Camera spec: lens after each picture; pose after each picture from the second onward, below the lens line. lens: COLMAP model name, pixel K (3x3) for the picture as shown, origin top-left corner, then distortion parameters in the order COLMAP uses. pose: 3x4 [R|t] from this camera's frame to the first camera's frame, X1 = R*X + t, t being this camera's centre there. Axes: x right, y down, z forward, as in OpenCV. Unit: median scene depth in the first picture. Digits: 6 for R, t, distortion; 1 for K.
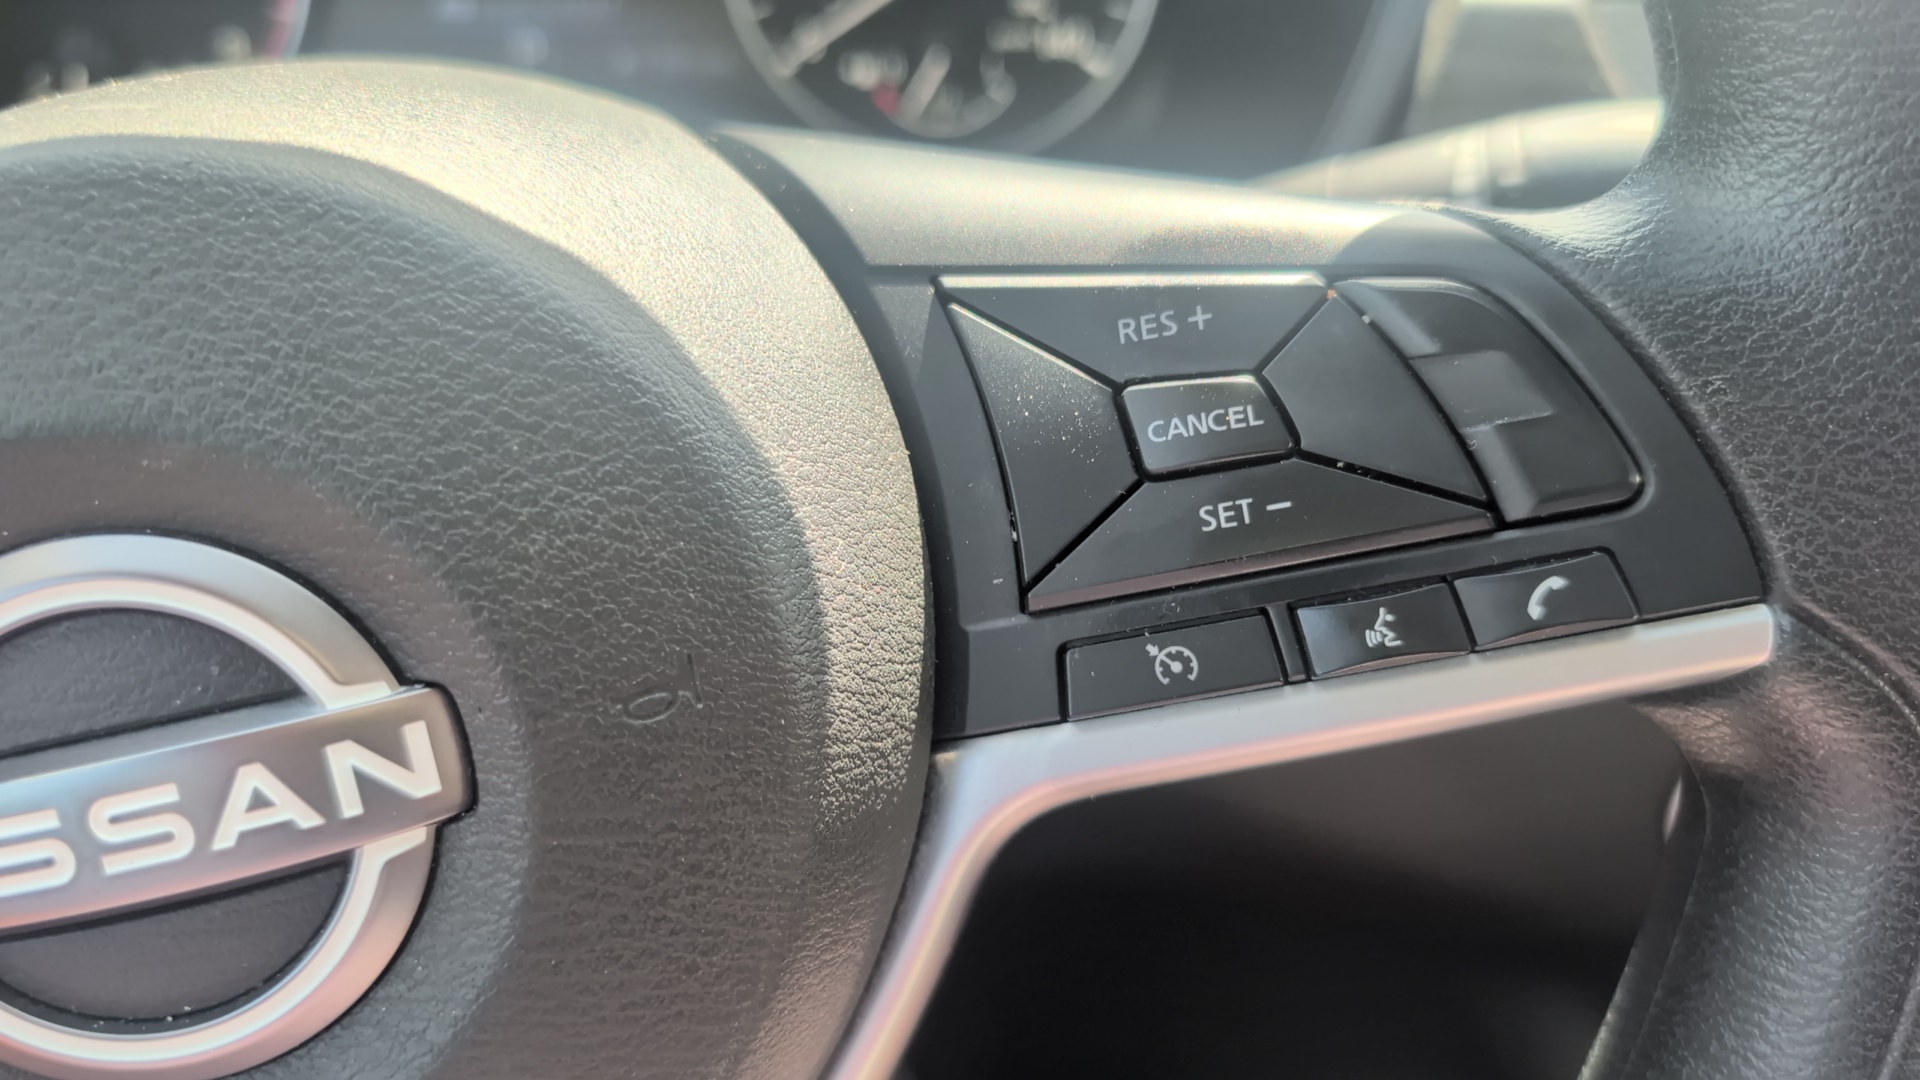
lens RADIAL K [[1619.4, 0, 1028.1], [0, 1619.4, 576.8], [0, 0, 1]] dist [0.024869, -0.035961]
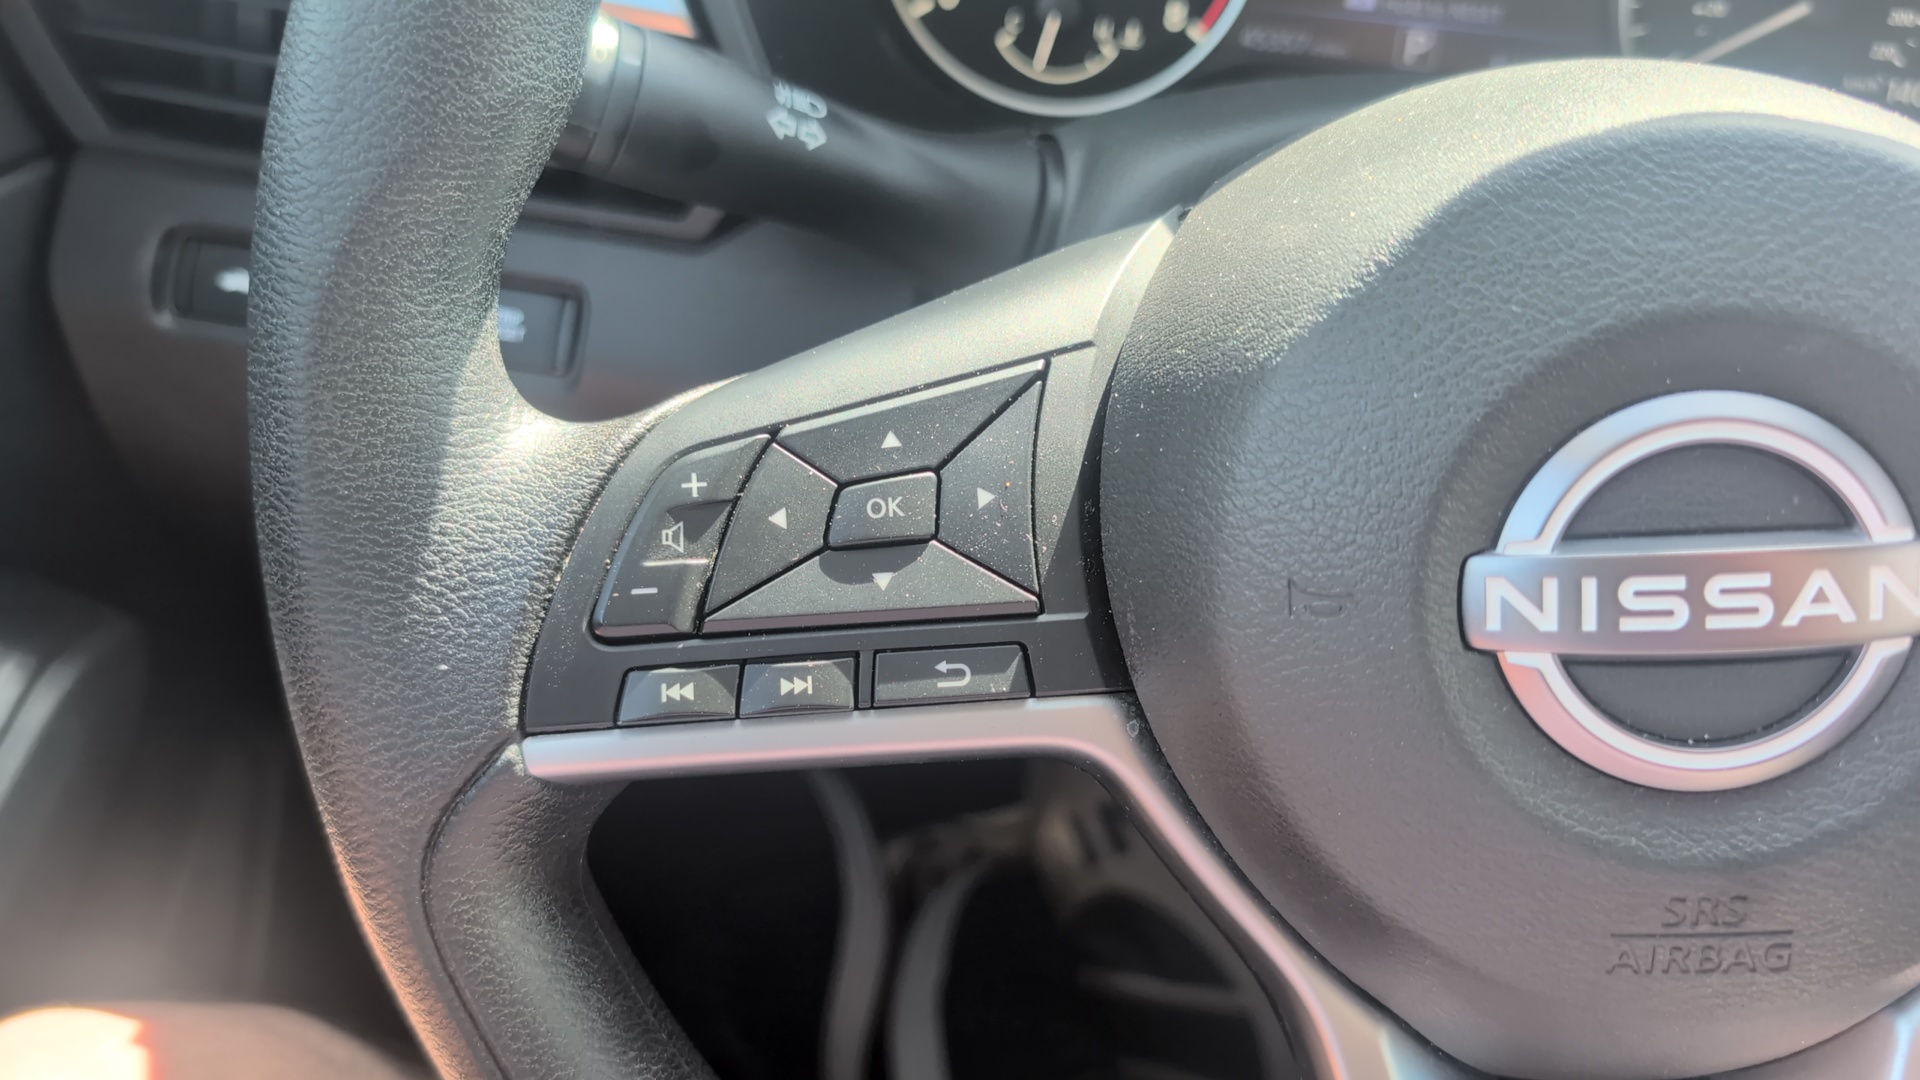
lens RADIAL K [[1619.4, 0, 971.9], [0, 1619.4, 538.7], [0, 0, 1]] dist [0.024869, -0.035961]
pose [[0.976580, 0.166623, -0.136118, -1.006691], [-0.168908, 0.985617, -0.005330, 0.220142], [0.133272, 0.028197, 0.990678, -0.489815]]
